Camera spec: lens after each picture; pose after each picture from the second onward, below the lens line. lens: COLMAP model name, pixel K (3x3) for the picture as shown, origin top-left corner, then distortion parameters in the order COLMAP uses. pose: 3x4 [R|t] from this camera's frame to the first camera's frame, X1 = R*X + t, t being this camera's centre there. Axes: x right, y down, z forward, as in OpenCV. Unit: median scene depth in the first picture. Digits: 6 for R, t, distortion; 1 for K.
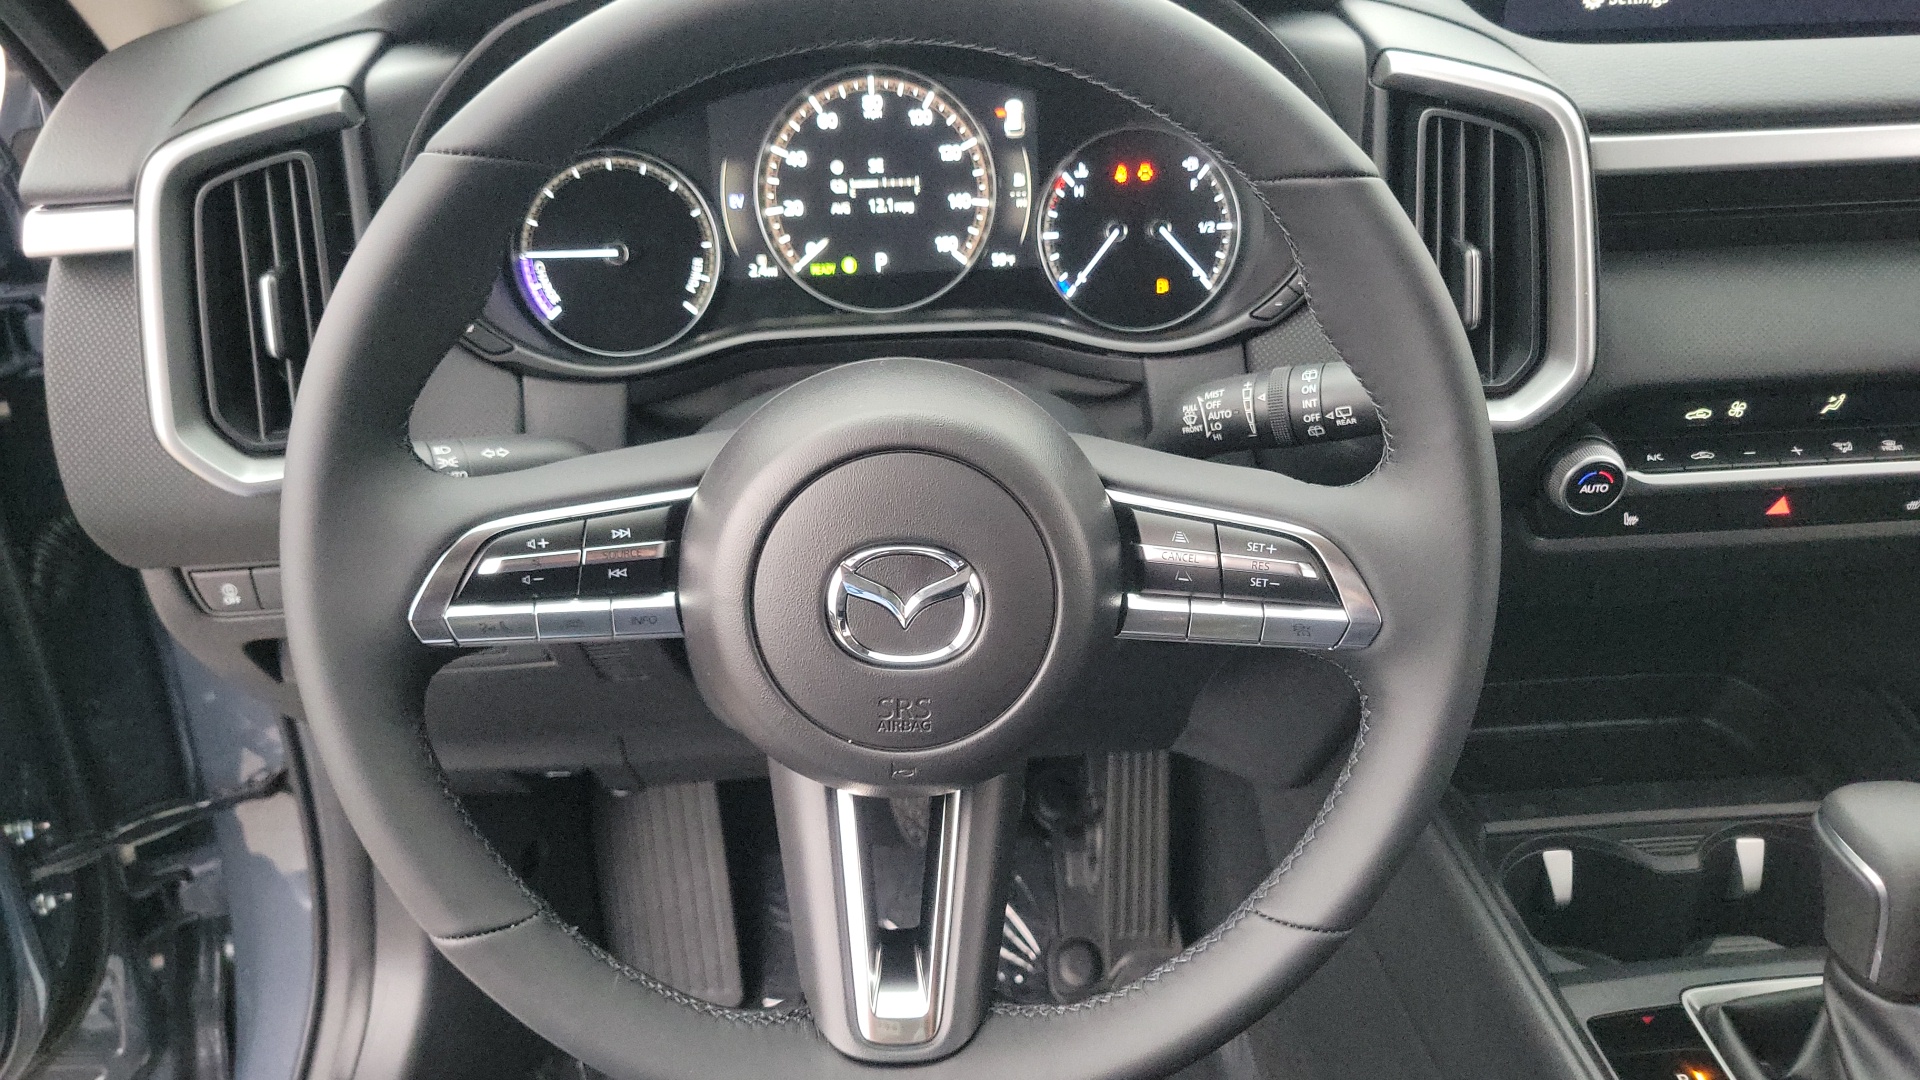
lens RADIAL K [[1431.9, 0, 951.6], [0, 1431.9, 552.0], [0, 0, 1]] dist [0.041943, -0.030359]
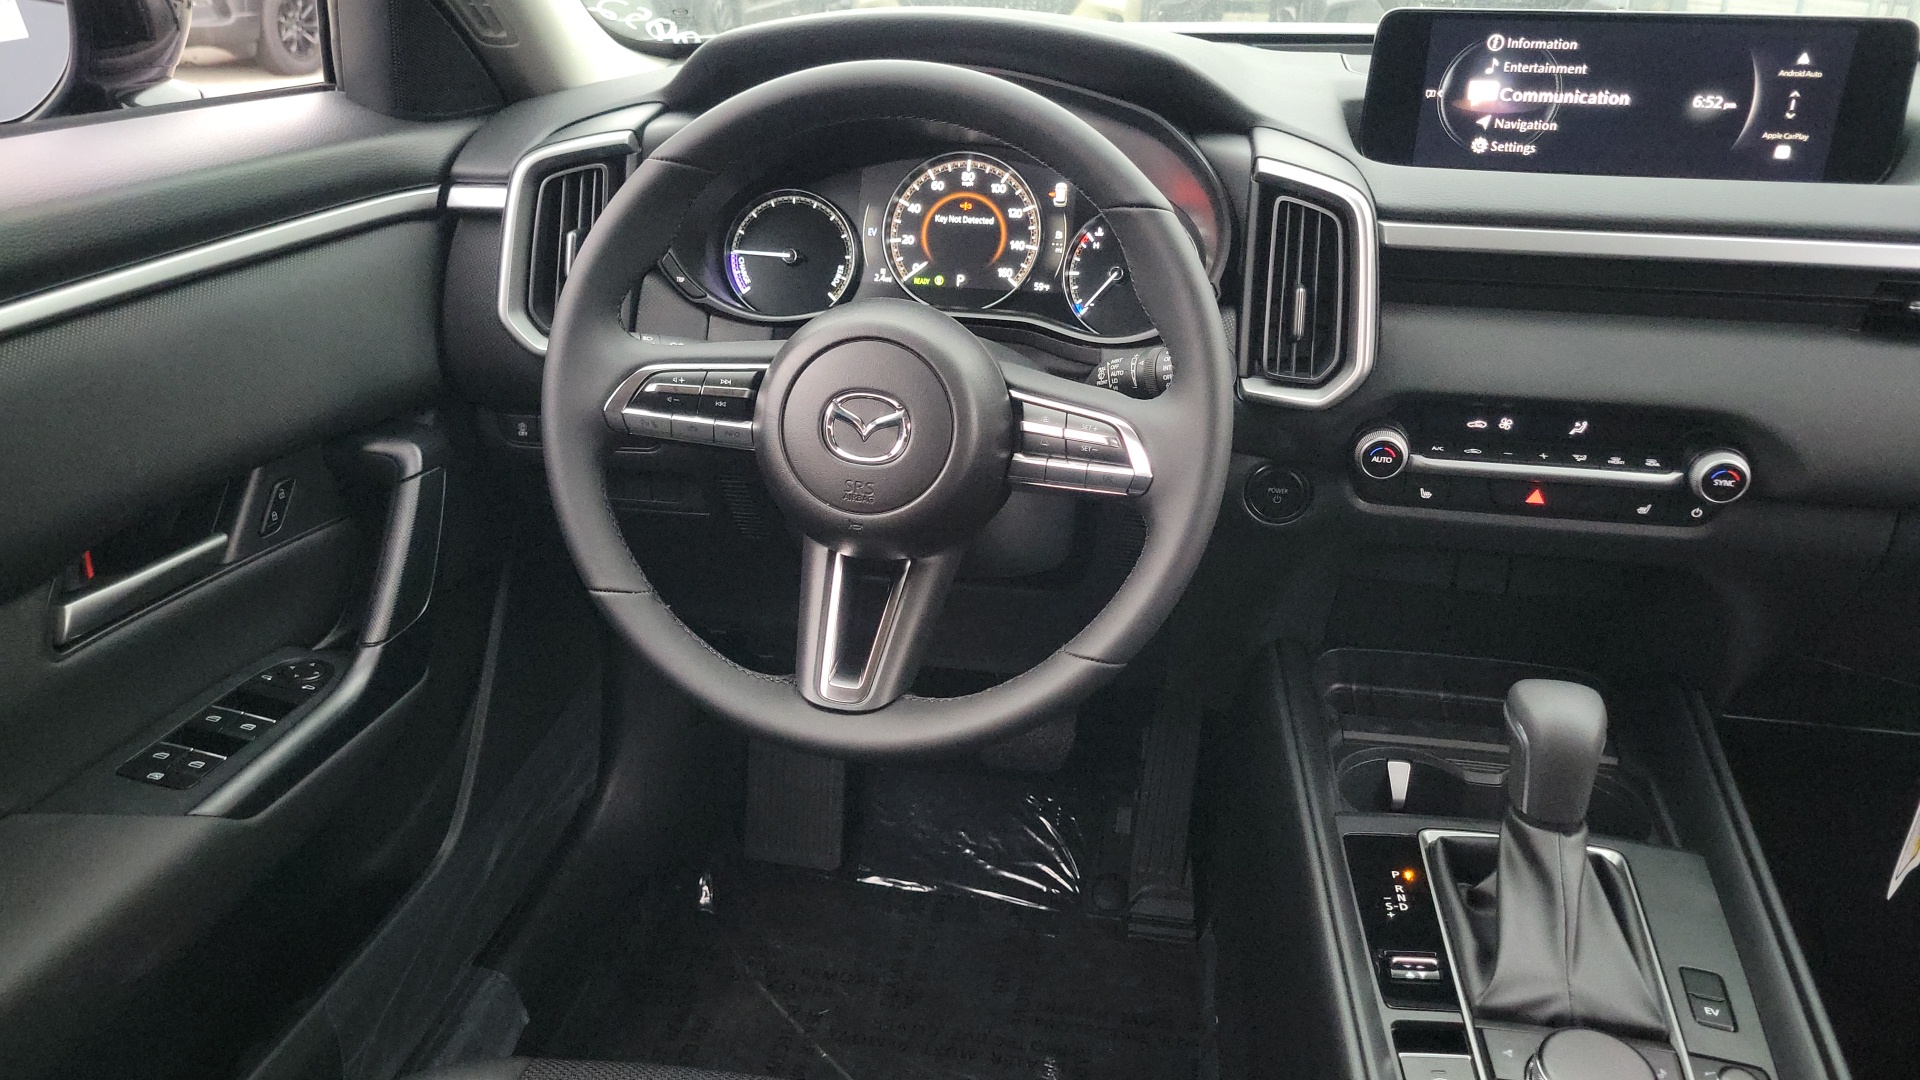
lens RADIAL K [[1431.9, 0, 965.7], [0, 1431.9, 532.6], [0, 0, 1]] dist [0.041943, -0.030359]
pose [[0.971357, 0.127654, -0.200427, 0.368695], [-0.149295, 0.984043, -0.096803, 0.255224], [0.184871, 0.123953, 0.974914, -0.536357]]
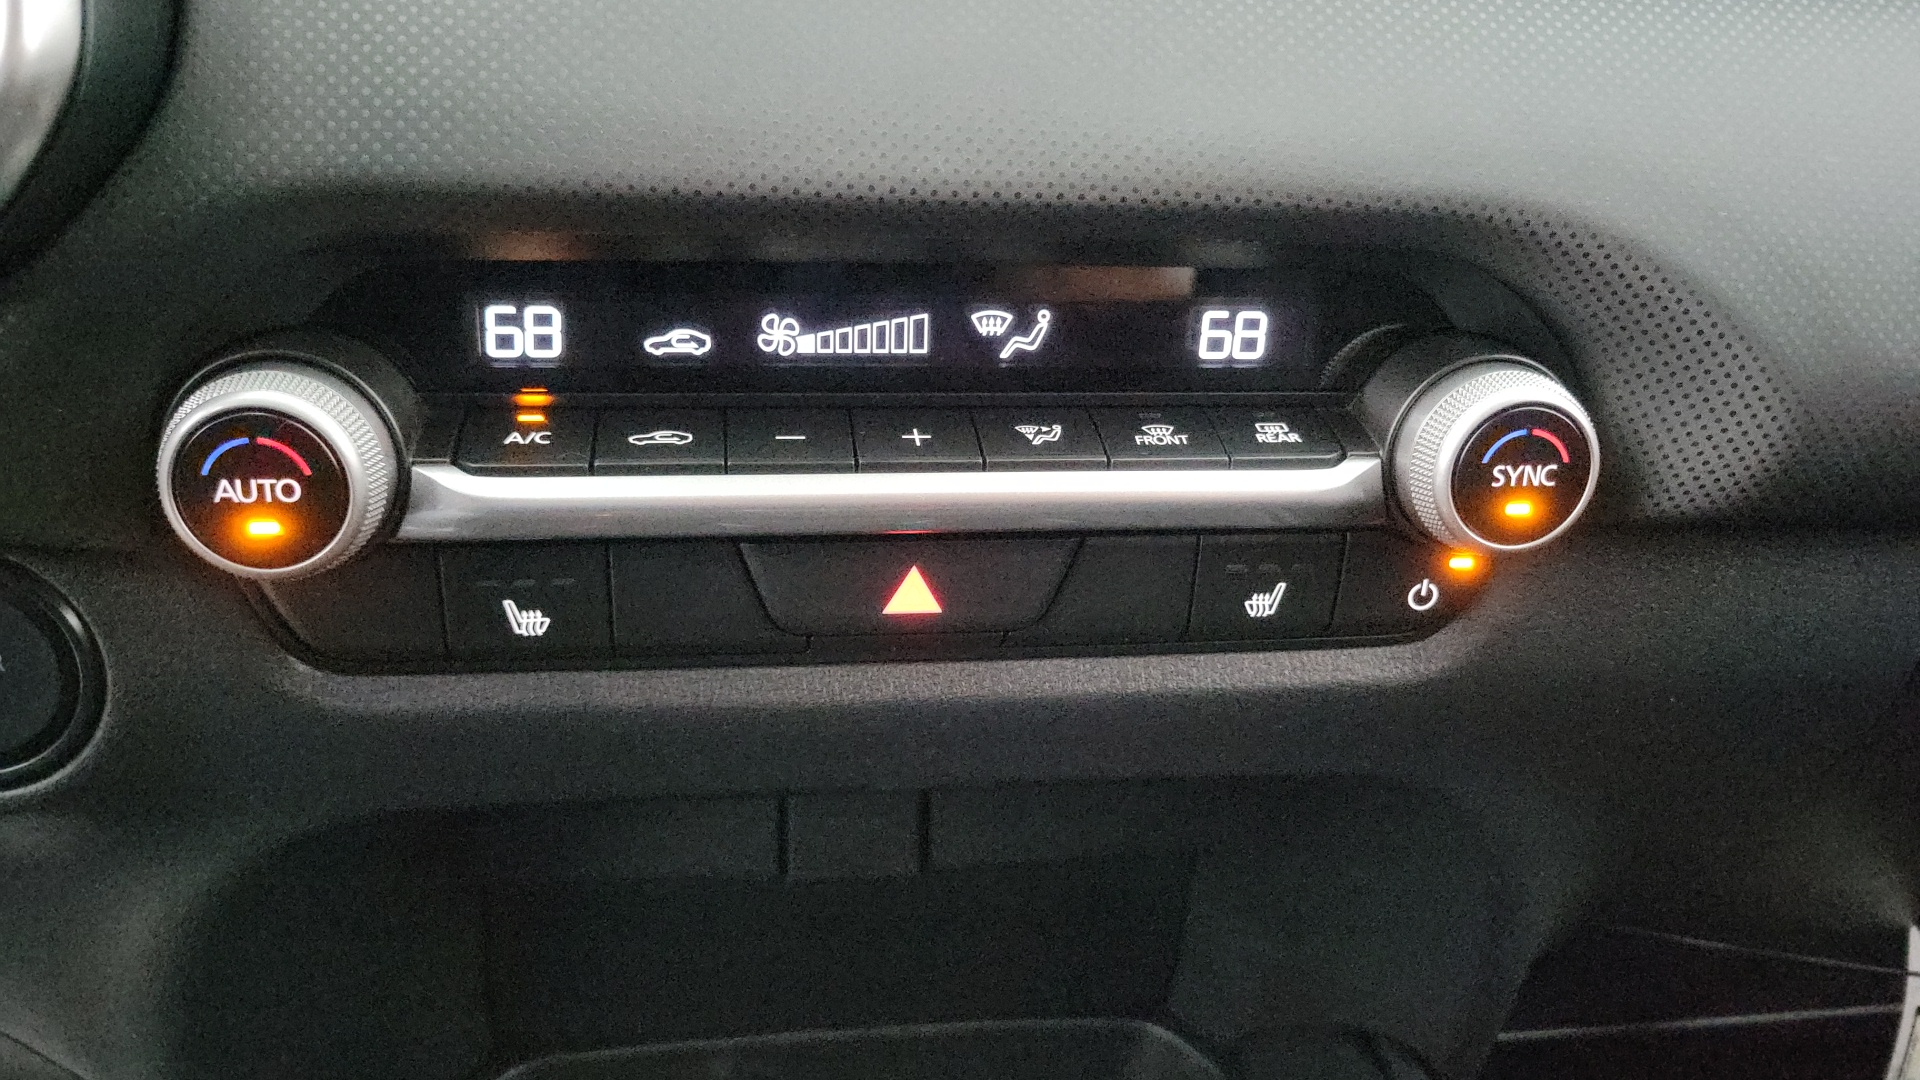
lens RADIAL K [[1431.9, 0, 951.2], [0, 1431.9, 544.2], [0, 0, 1]] dist [0.041943, -0.030359]
pose [[0.996240, 0.024340, 0.083147, 0.636176], [-0.005754, 0.976192, -0.216830, 0.045014], [-0.086445, 0.215536, 0.972662, 0.720560]]
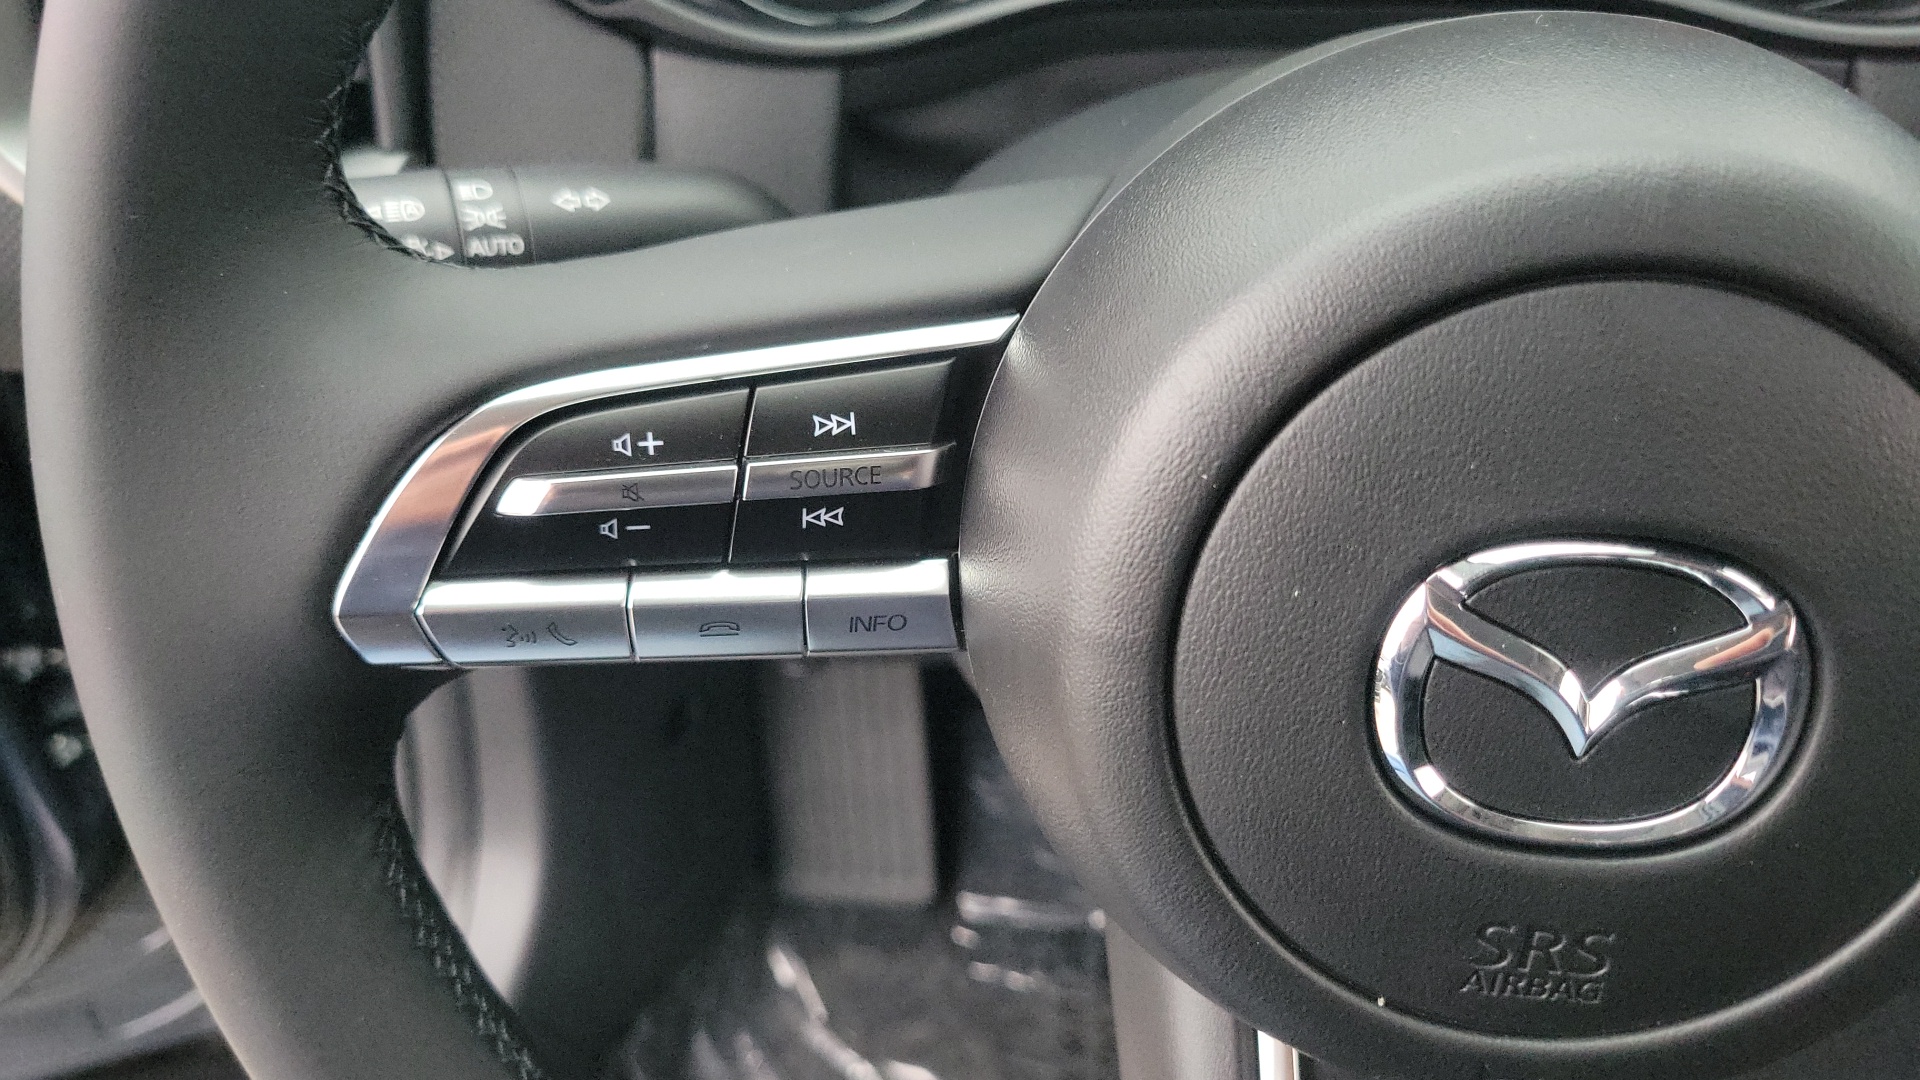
lens RADIAL K [[1431.9, 0, 940.2], [0, 1431.9, 529.0], [0, 0, 1]] dist [0.041943, -0.030359]
pose [[0.990245, 0.074850, -0.117522, -0.130344], [-0.054151, 0.983892, 0.170367, -0.048841], [0.128381, -0.162342, 0.978347, 0.518489]]
